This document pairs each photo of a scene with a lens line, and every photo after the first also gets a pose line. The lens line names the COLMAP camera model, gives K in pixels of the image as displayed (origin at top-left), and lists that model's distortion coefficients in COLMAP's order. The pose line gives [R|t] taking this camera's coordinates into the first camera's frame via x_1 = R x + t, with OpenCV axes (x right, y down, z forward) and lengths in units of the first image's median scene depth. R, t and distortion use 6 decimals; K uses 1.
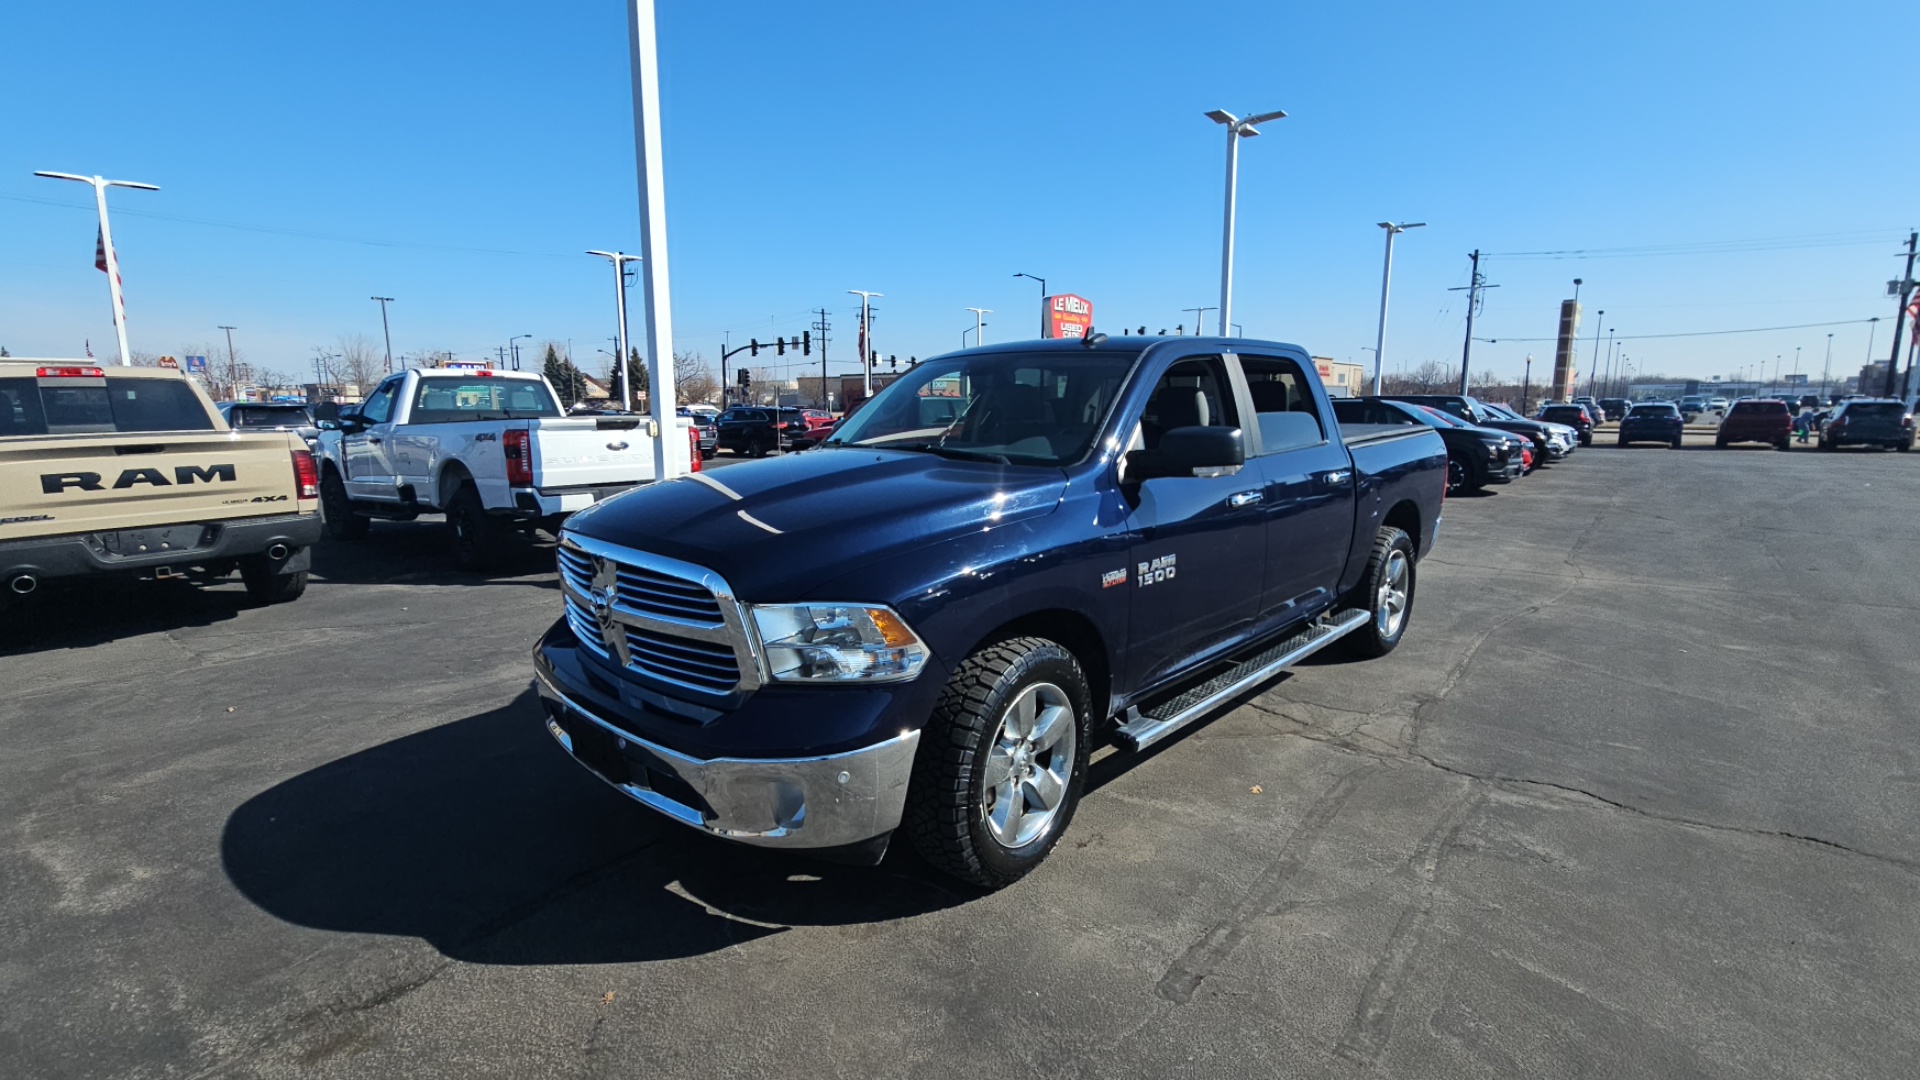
lens RADIAL K [[857.1, 0, 979.4], [0, 857.1, 536.6], [0, 0, 1]] dist [0.008281, -0.007249]
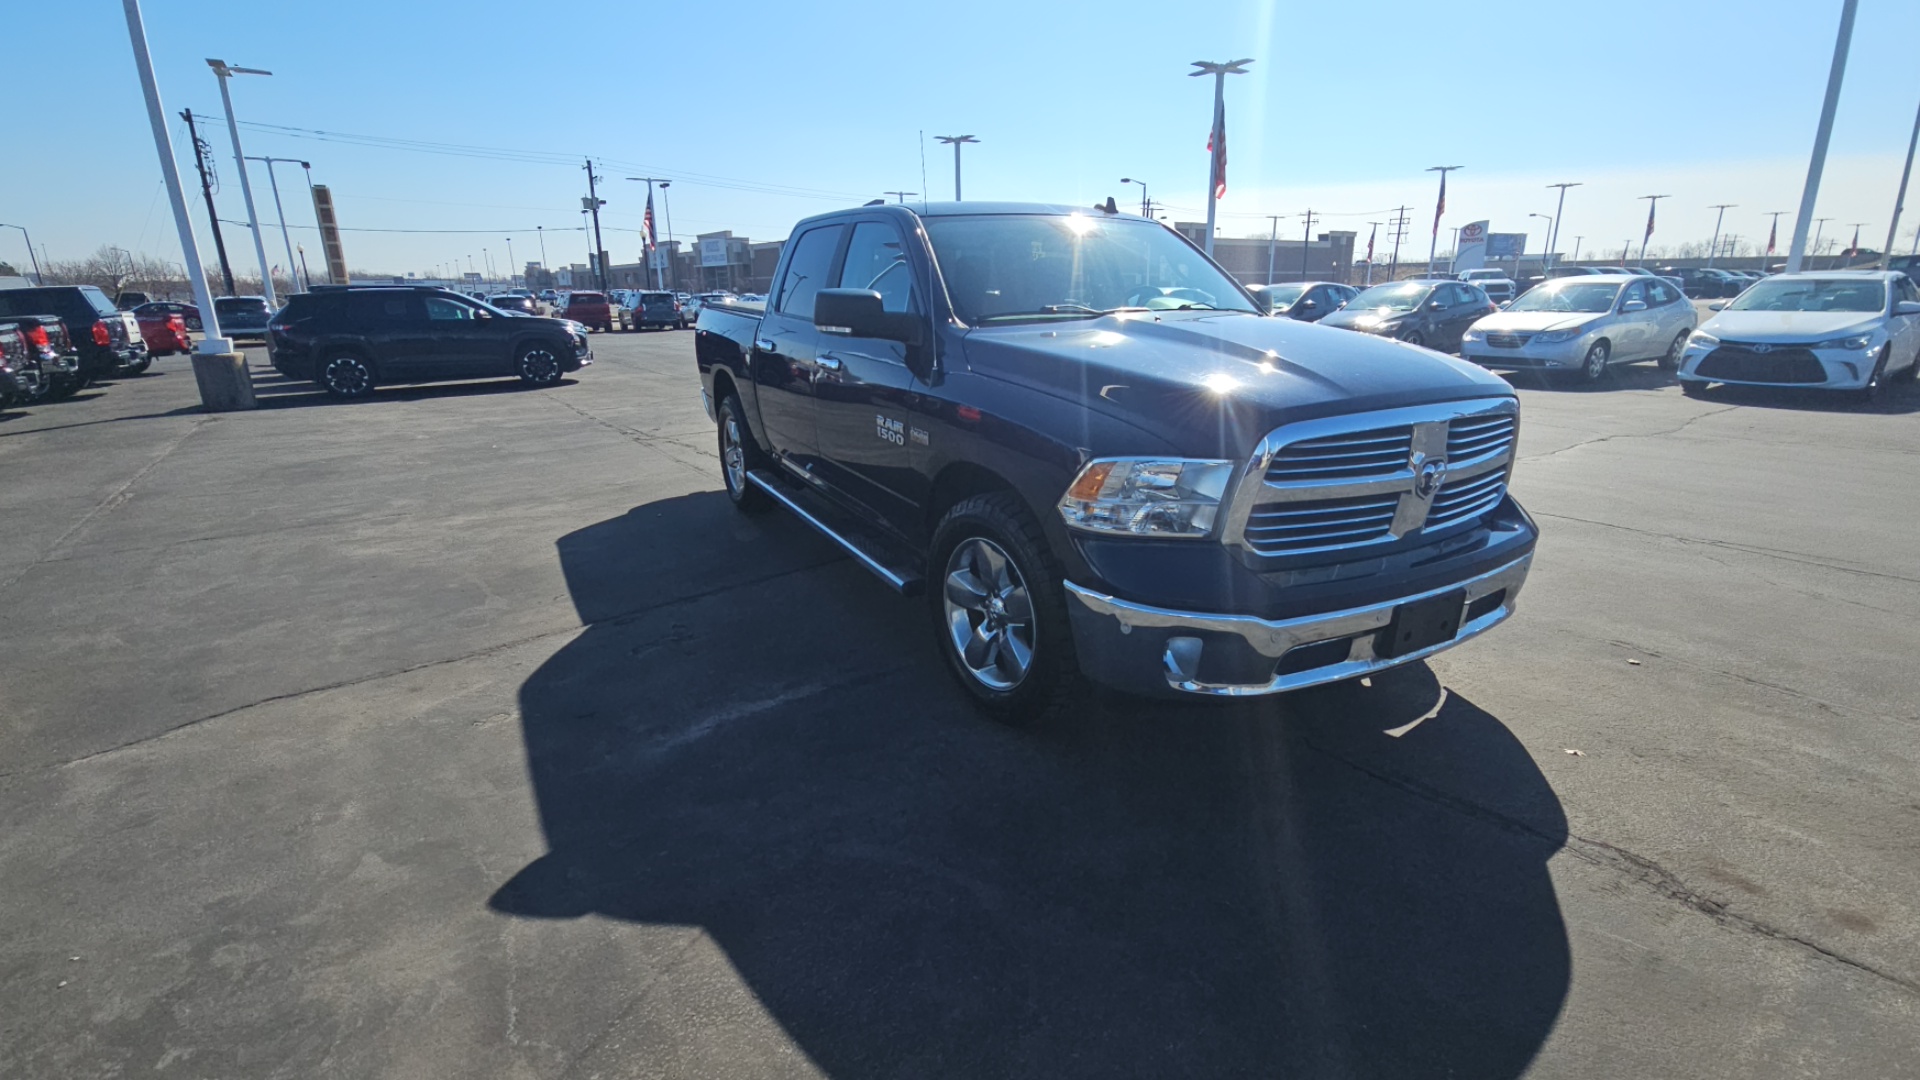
lens RADIAL K [[857.1, 0, 978.8], [0, 857.1, 537.6], [0, 0, 1]] dist [0.008281, -0.007249]
pose [[0.297870, -0.264200, 0.917318, -0.681832], [0.156199, 0.961476, 0.226197, -0.066088], [-0.941741, 0.075907, 0.327662, 0.543725]]
